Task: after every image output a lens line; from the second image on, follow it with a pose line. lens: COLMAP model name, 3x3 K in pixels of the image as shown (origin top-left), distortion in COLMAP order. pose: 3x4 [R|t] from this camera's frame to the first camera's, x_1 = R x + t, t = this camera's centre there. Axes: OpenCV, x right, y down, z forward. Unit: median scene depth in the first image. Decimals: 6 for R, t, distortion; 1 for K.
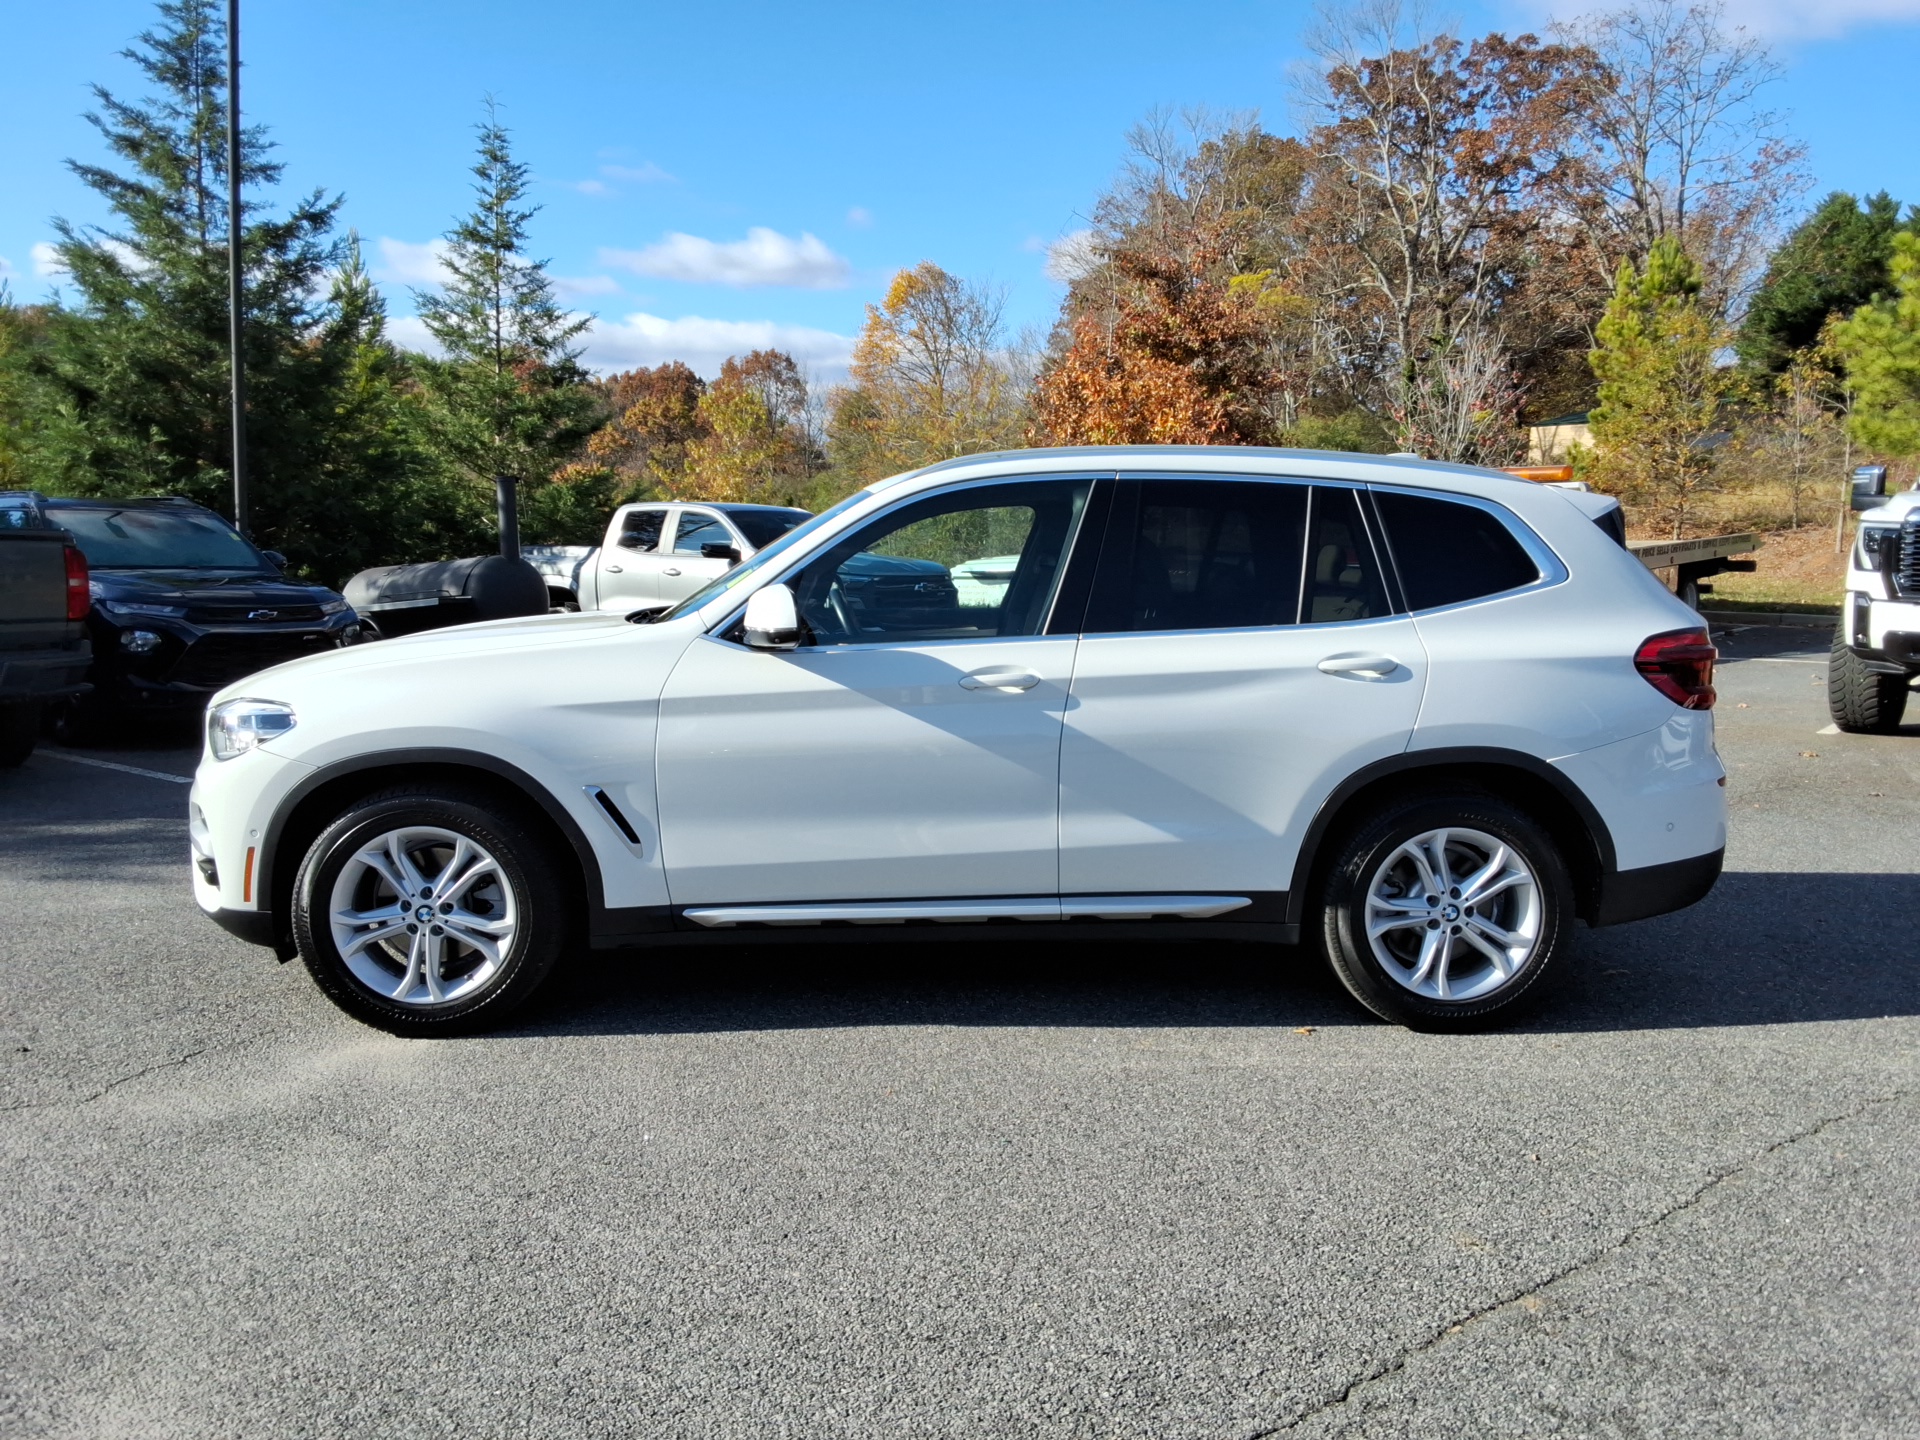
lens RADIAL K [[1534.3, 0, 962.3], [0, 1534.3, 690.0], [0, 0, 1]] dist [0.099885, -0.146952]
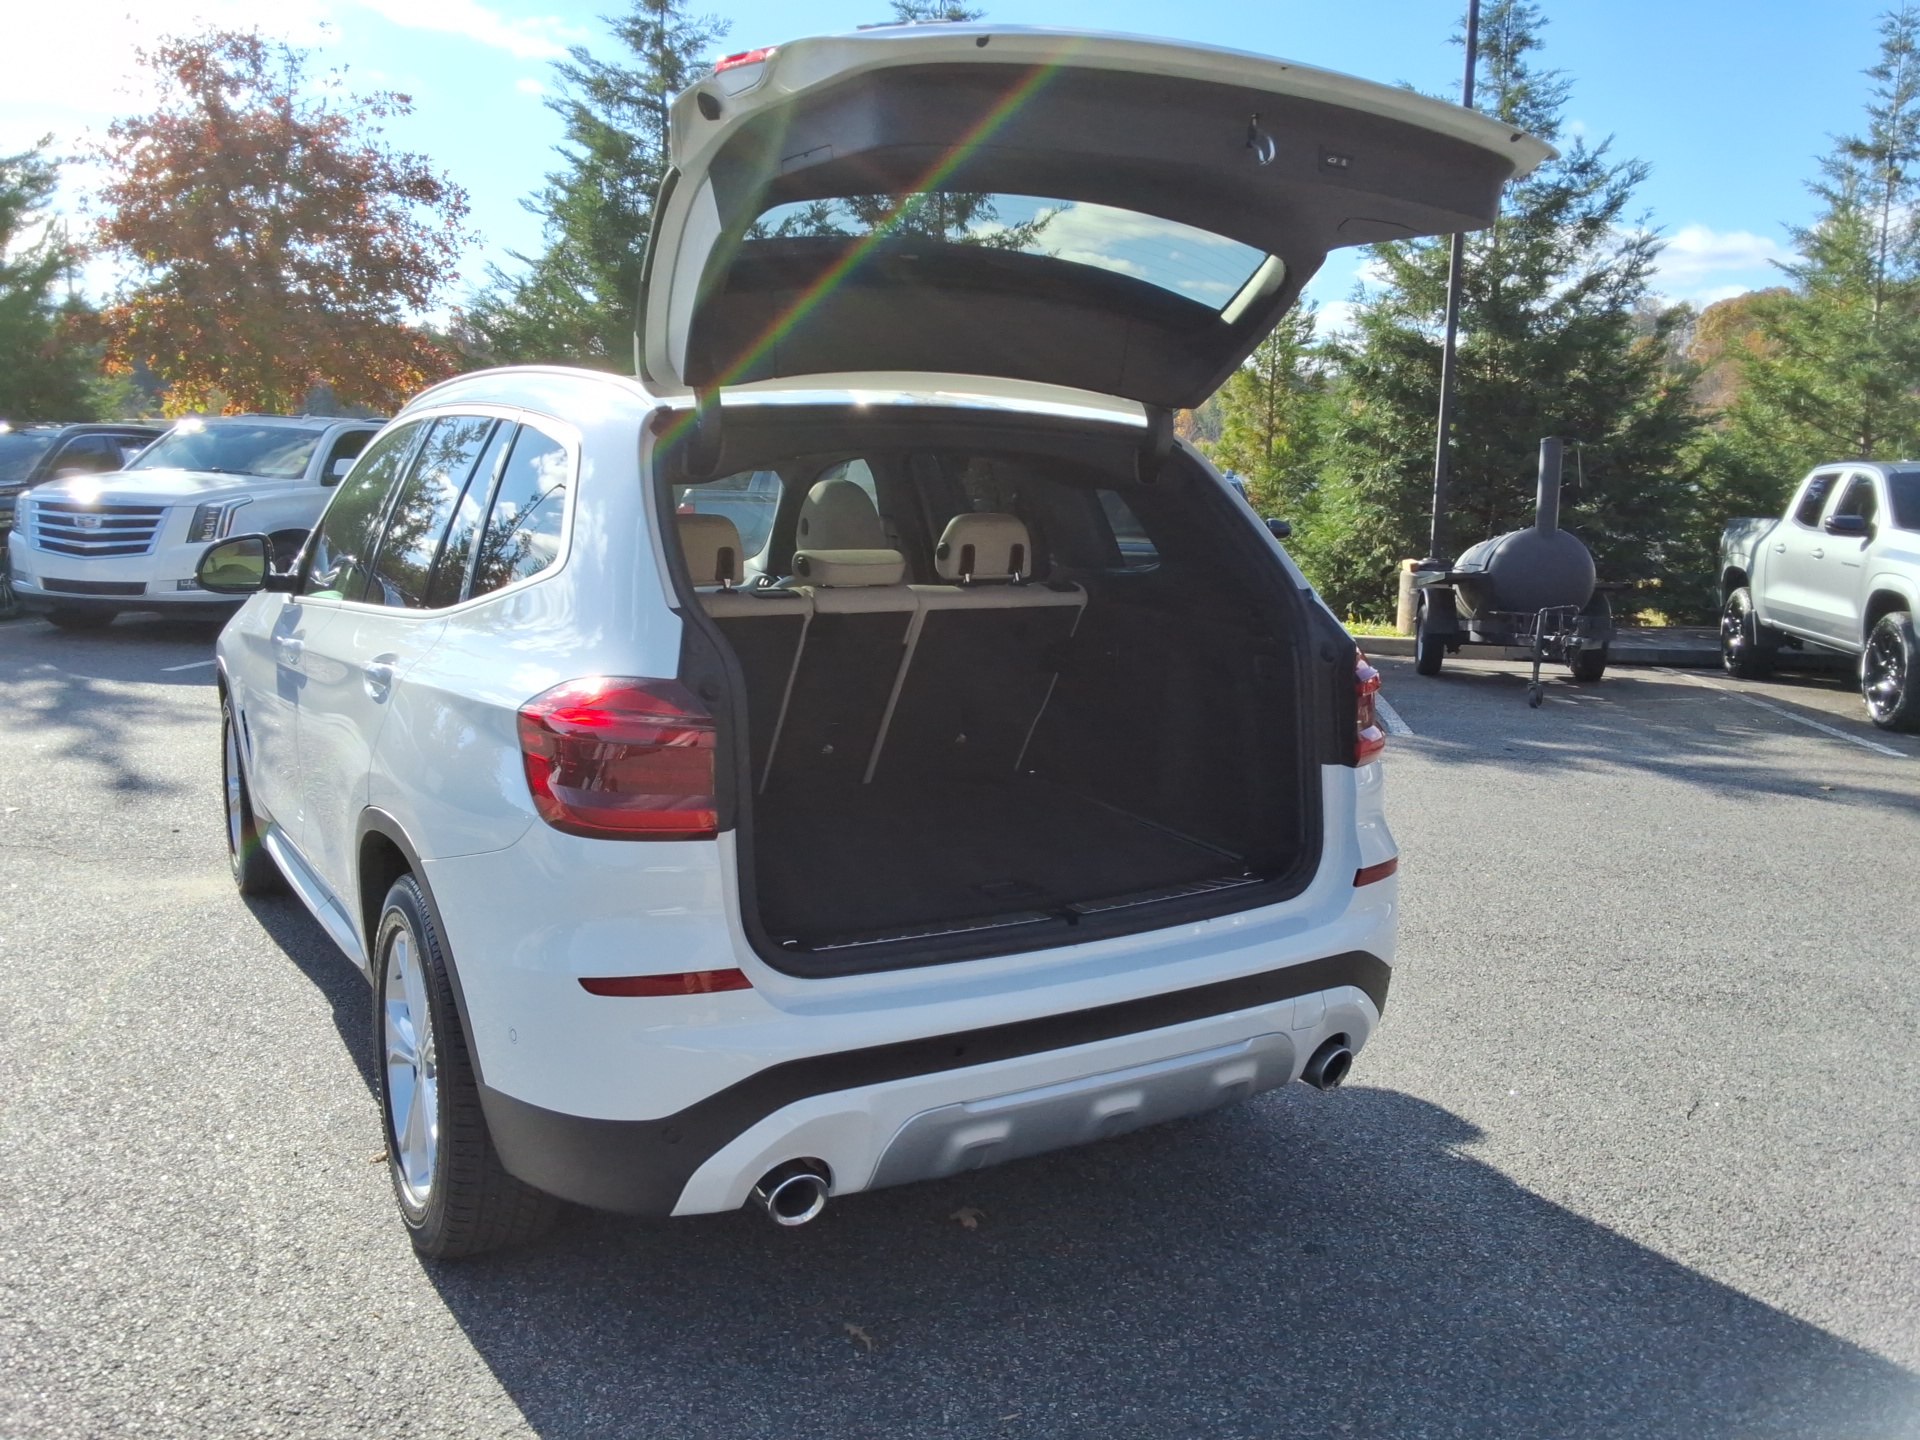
lens RADIAL K [[1534.3, 0, 975.6], [0, 1534.3, 677.2], [0, 0, 1]] dist [0.099885, -0.146952]
pose [[0.481649, 0.107608, -0.869732, 0.974454], [-0.099838, 0.992709, 0.067534, -0.085367], [0.870659, 0.054305, 0.488881, 0.853055]]
